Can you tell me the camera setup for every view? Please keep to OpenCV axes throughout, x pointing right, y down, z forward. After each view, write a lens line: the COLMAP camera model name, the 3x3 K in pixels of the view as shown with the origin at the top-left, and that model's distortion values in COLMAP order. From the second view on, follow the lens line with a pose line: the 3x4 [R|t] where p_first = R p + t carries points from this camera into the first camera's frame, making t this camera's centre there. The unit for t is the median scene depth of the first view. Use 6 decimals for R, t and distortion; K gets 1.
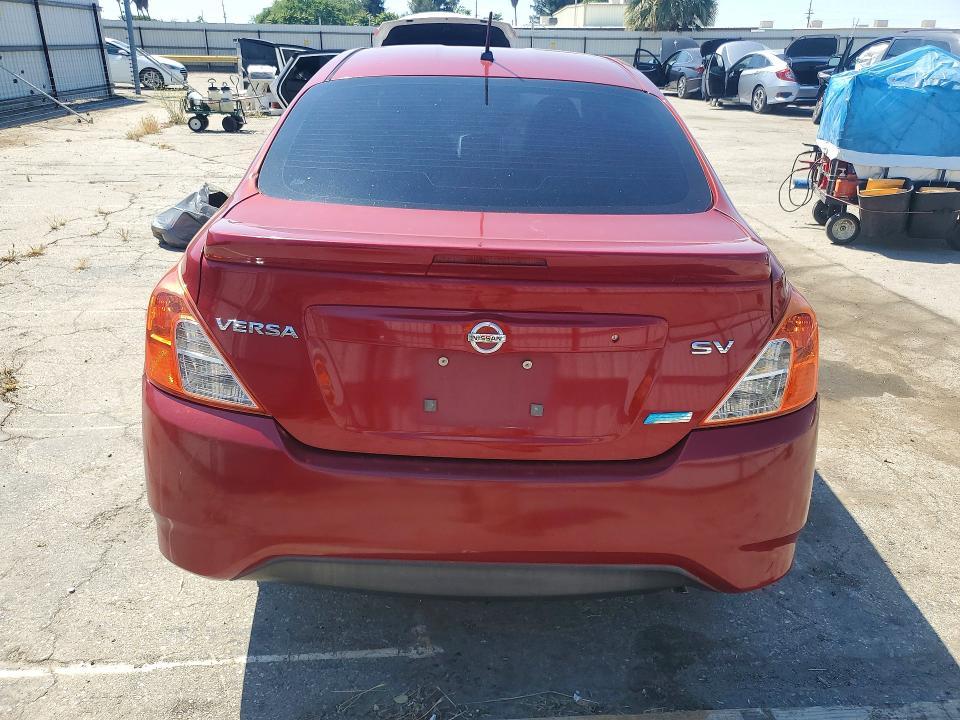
lens RADIAL K [[771.9, 0, 480.0], [0, 771.9, 360.0], [0, 0, 1]] dist [0.030491, -0.004766]
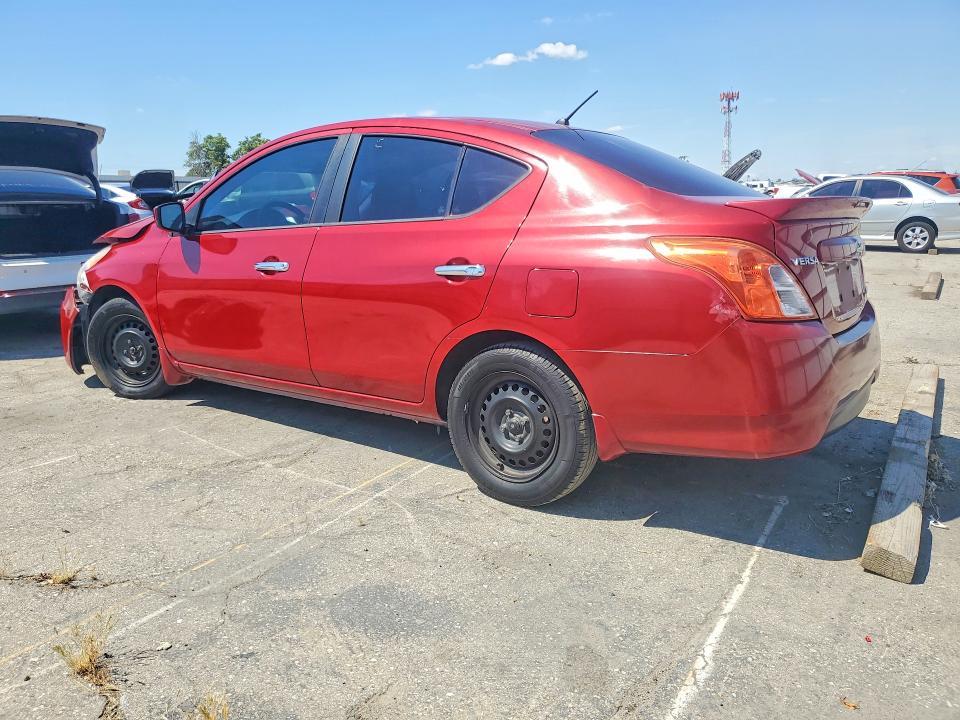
lens RADIAL K [[771.9, 0, 480.0], [0, 771.9, 360.0], [0, 0, 1]] dist [0.030491, -0.004766]
pose [[0.565654, -0.185834, 0.803431, -1.495900], [0.325040, 0.945646, -0.010115, -0.037132], [-0.757882, 0.266868, 0.595312, 0.502109]]
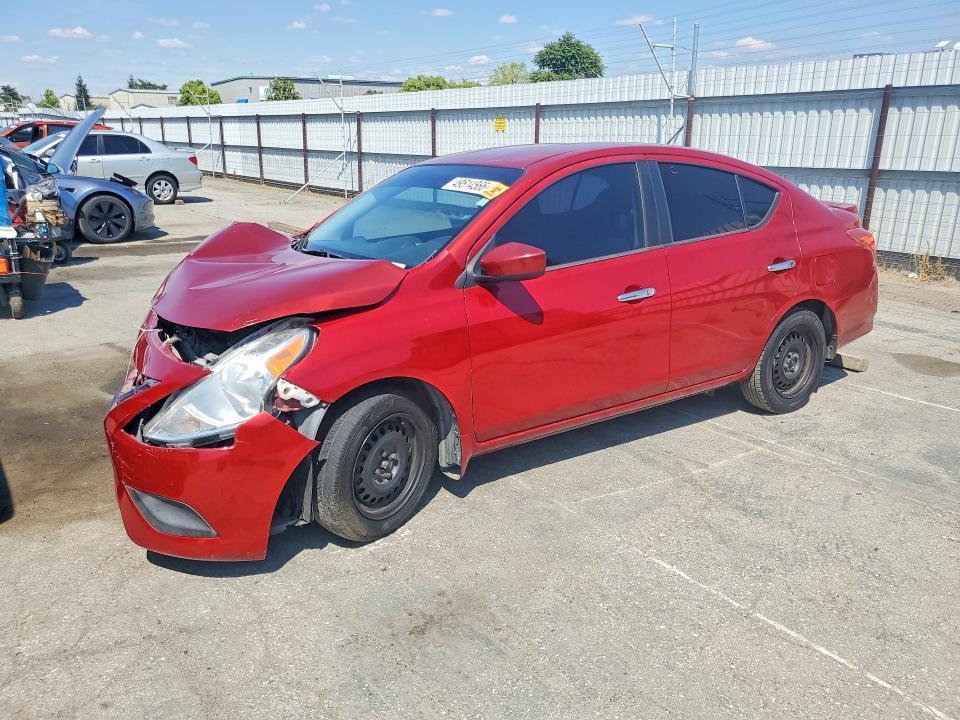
lens RADIAL K [[749.5, 0, 480.0], [0, 749.5, 360.0], [0, 0, 1]] dist [0.002339, -0.001344]
pose [[-0.581996, -0.255320, 0.772071, -1.459803], [0.291334, 0.820946, 0.491093, -1.177024], [-0.759214, 0.510744, -0.403404, 2.778694]]
